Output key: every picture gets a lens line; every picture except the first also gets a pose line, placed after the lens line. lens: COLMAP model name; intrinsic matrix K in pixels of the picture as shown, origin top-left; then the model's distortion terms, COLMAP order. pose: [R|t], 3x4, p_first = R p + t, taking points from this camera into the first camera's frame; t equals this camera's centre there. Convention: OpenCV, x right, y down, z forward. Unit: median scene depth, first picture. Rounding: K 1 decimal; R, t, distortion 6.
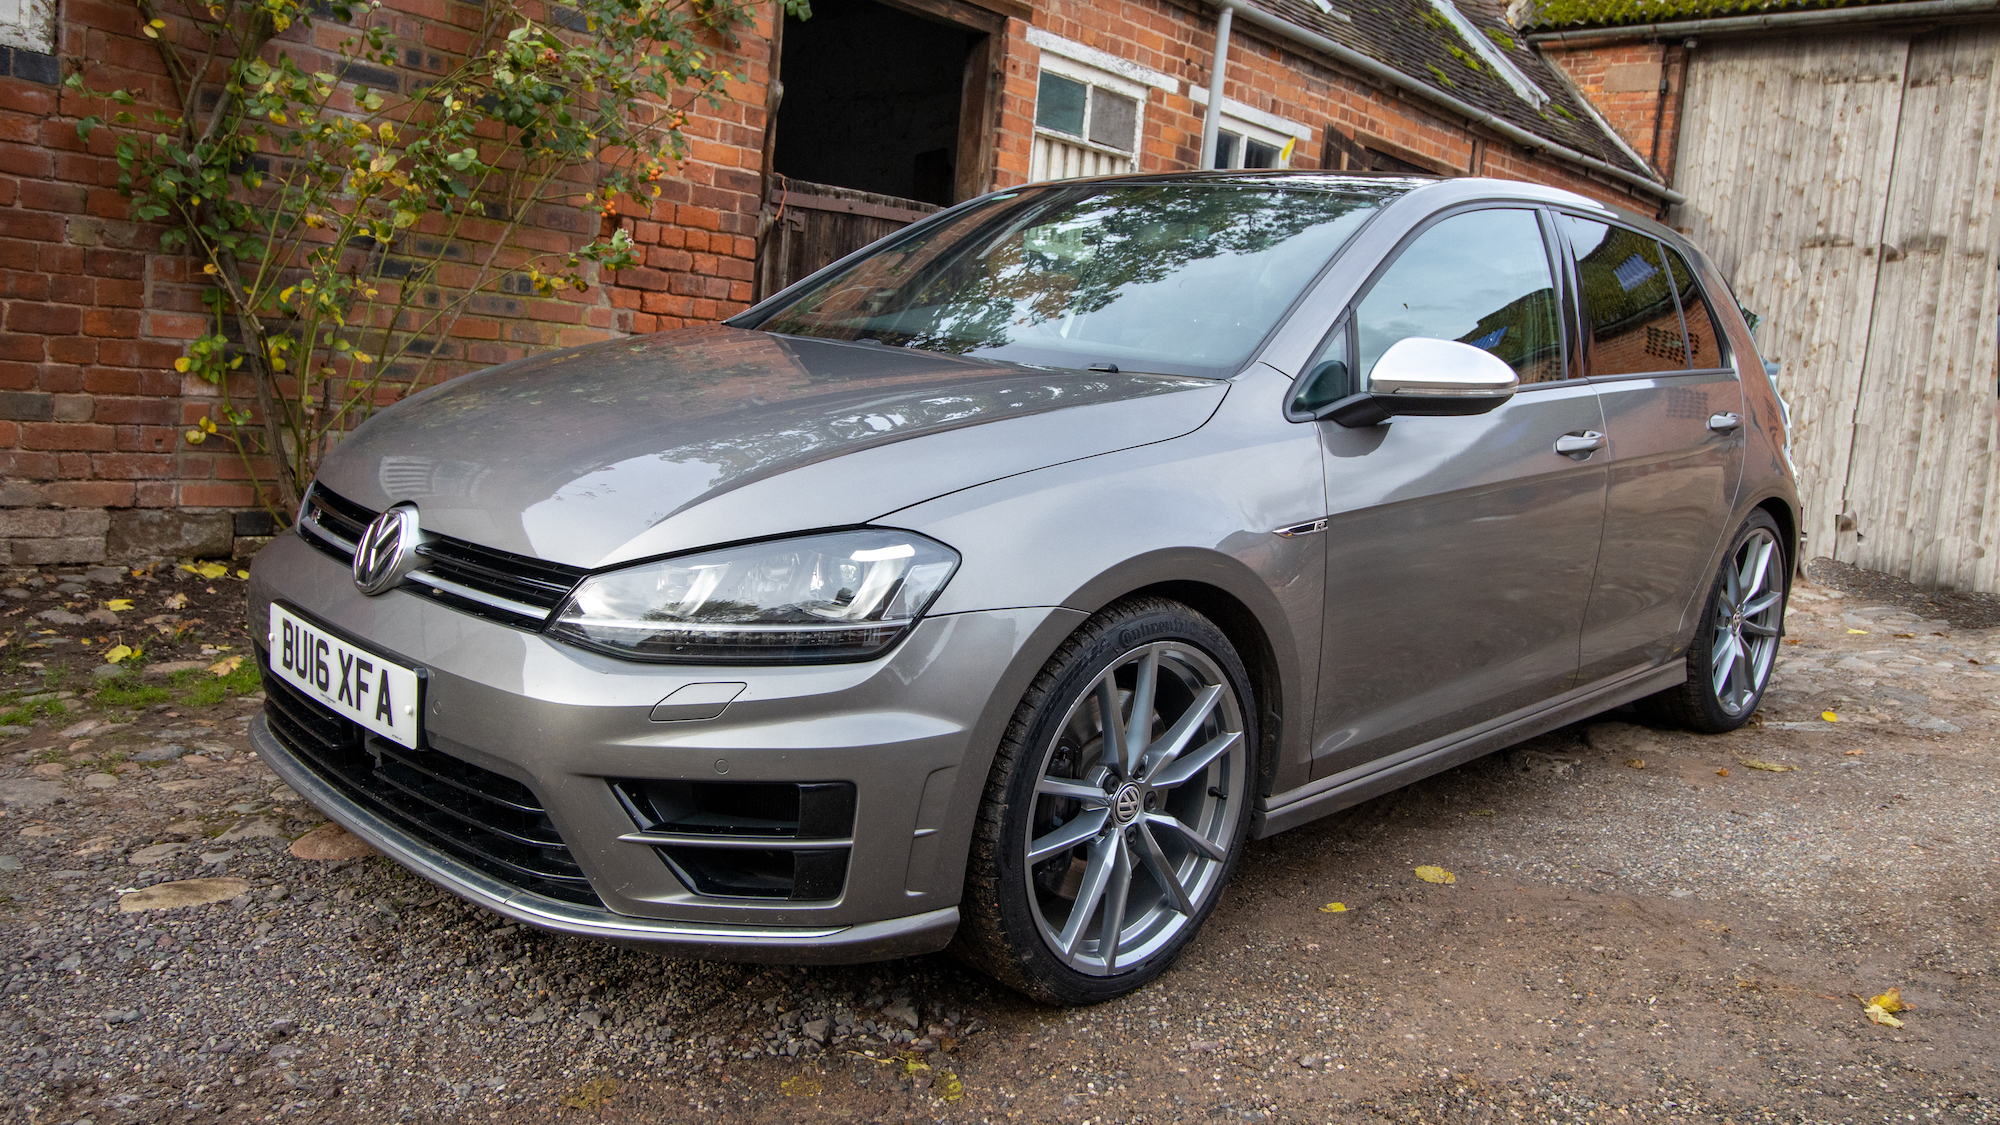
lens RADIAL K [[1523.4, 0, 1031.4], [0, 1523.4, 521.4], [0, 0, 1]] dist [0.010424, -0.007324]
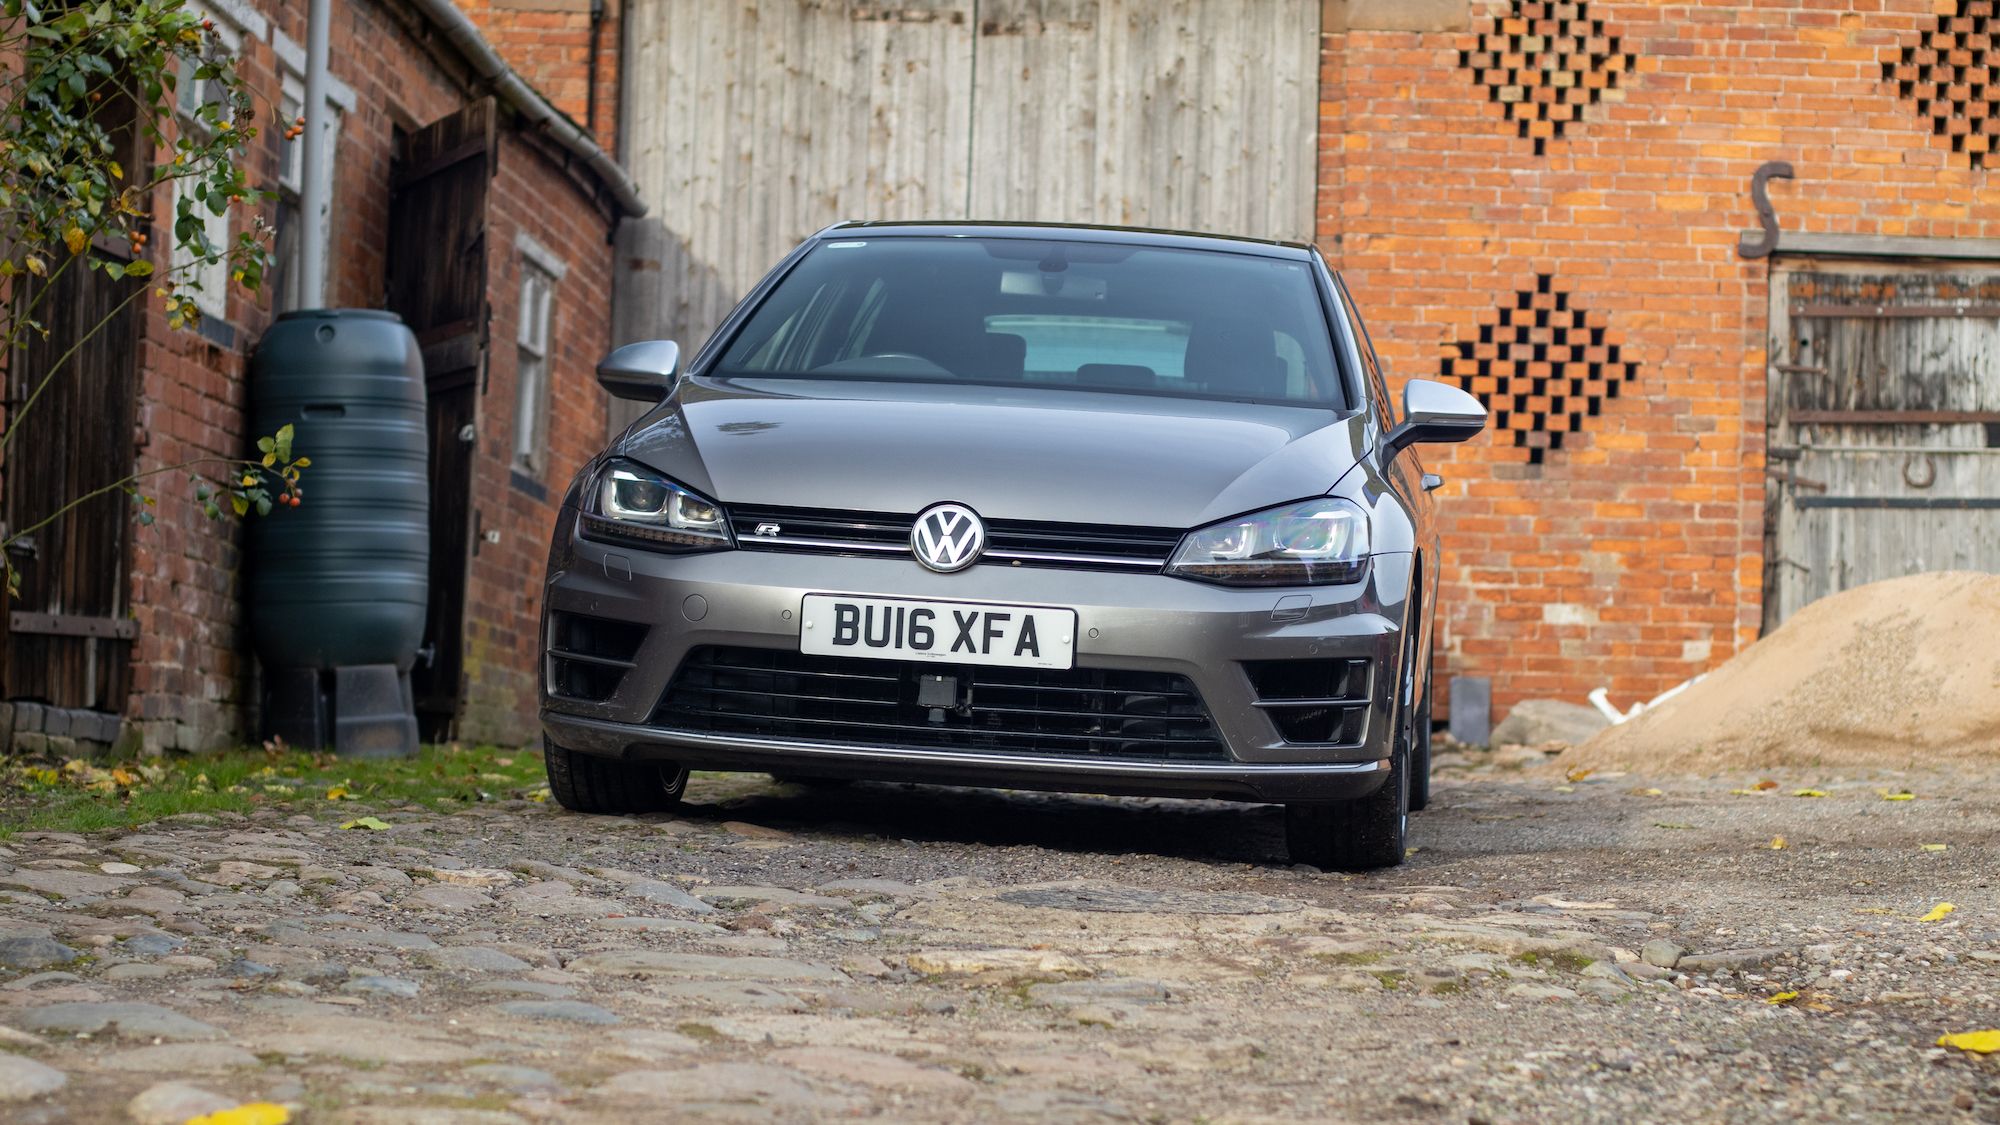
lens RADIAL K [[4624.2, 0, 1000.0], [0, 4624.2, 562.5], [0, 0, 1]] dist [-0.173534, 0.440141]
pose [[0.789674, -0.023927, 0.613060, -1.075881], [0.094462, 0.992066, -0.082956, 0.141690], [-0.606212, 0.123419, 0.785669, -0.798297]]
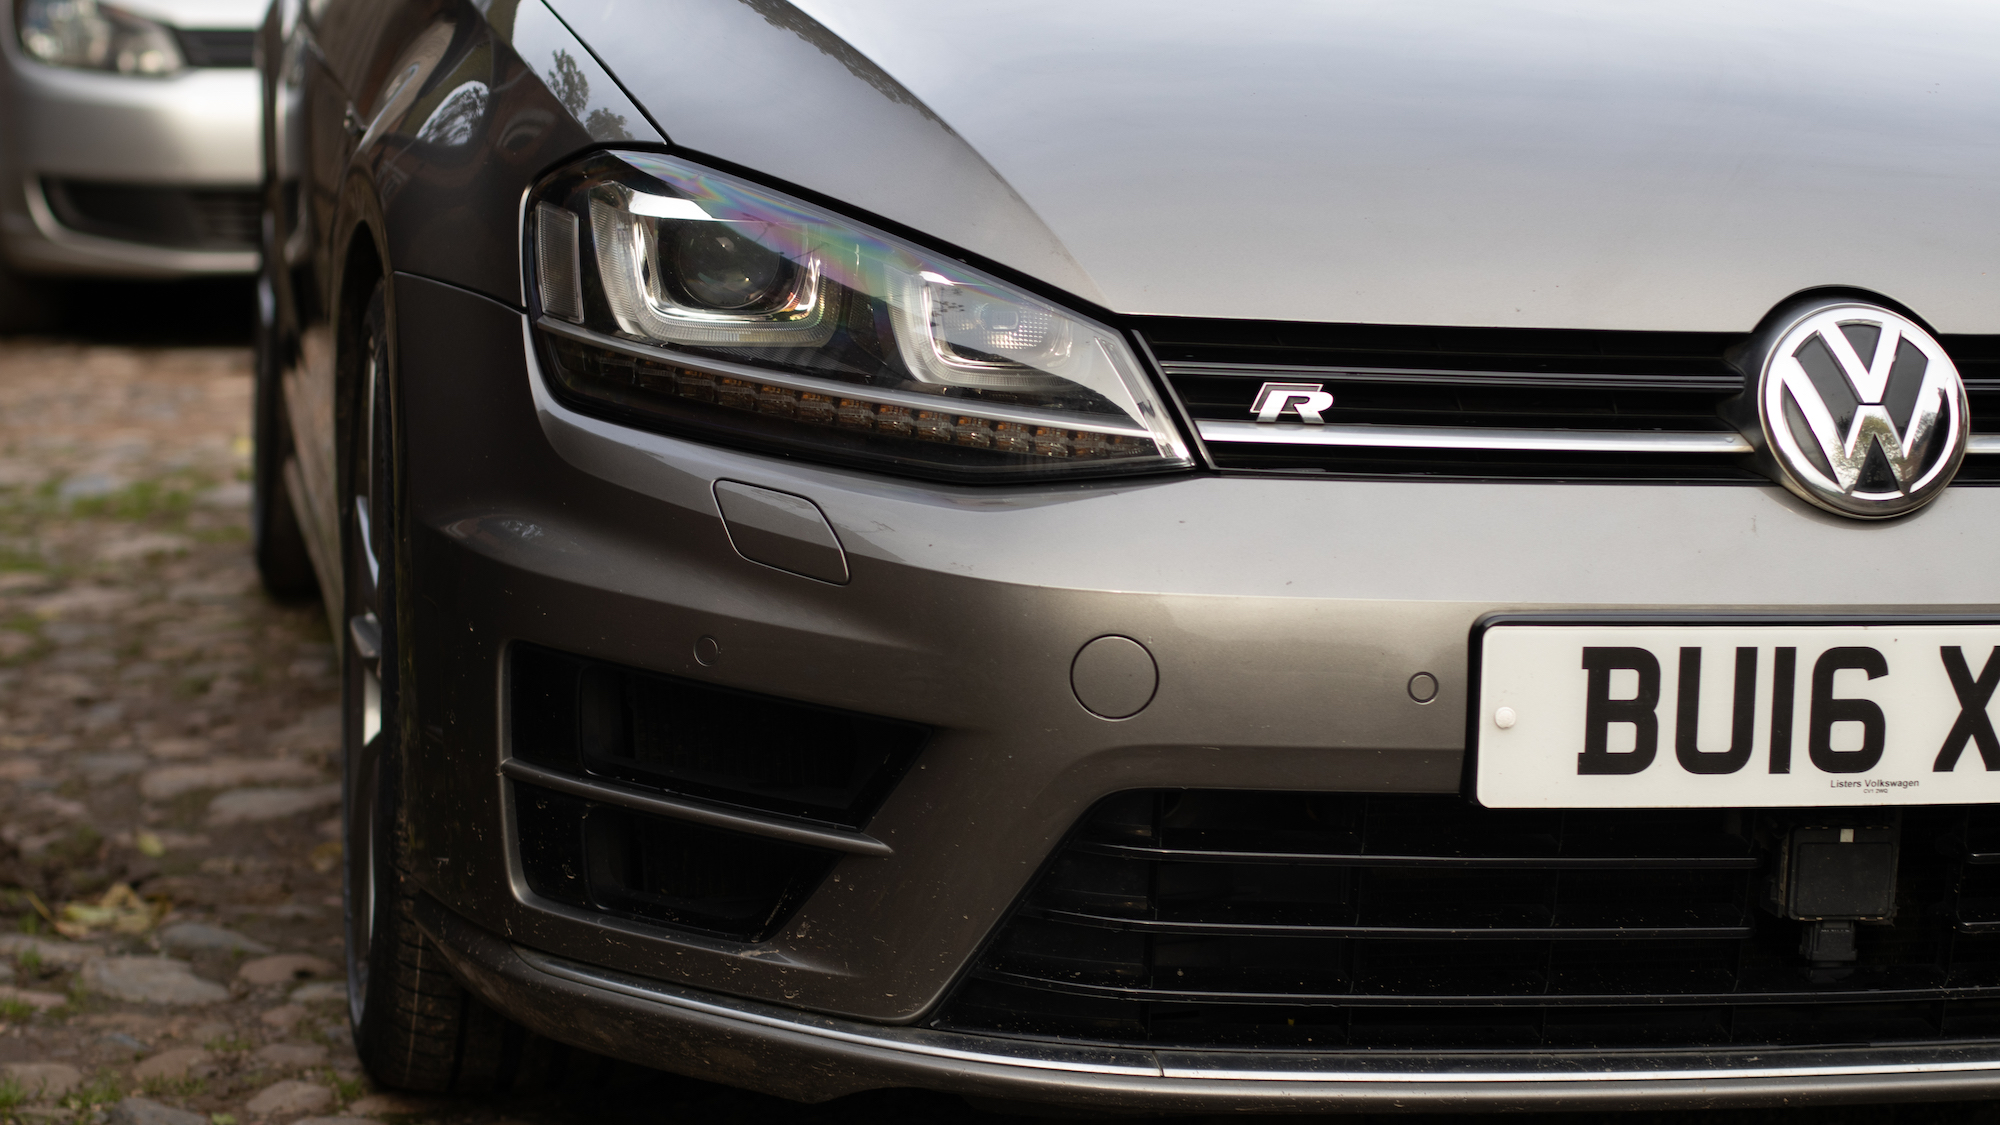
lens RADIAL K [[4624.2, 0, 1000.0], [0, 4624.2, 562.5], [0, 0, 1]] dist [-0.173534, 0.440141]
pose [[0.583624, -0.171541, 0.793698, -0.609163], [0.143837, 0.983814, 0.106864, -0.041777], [-0.799183, 0.051795, 0.598851, 0.175581]]
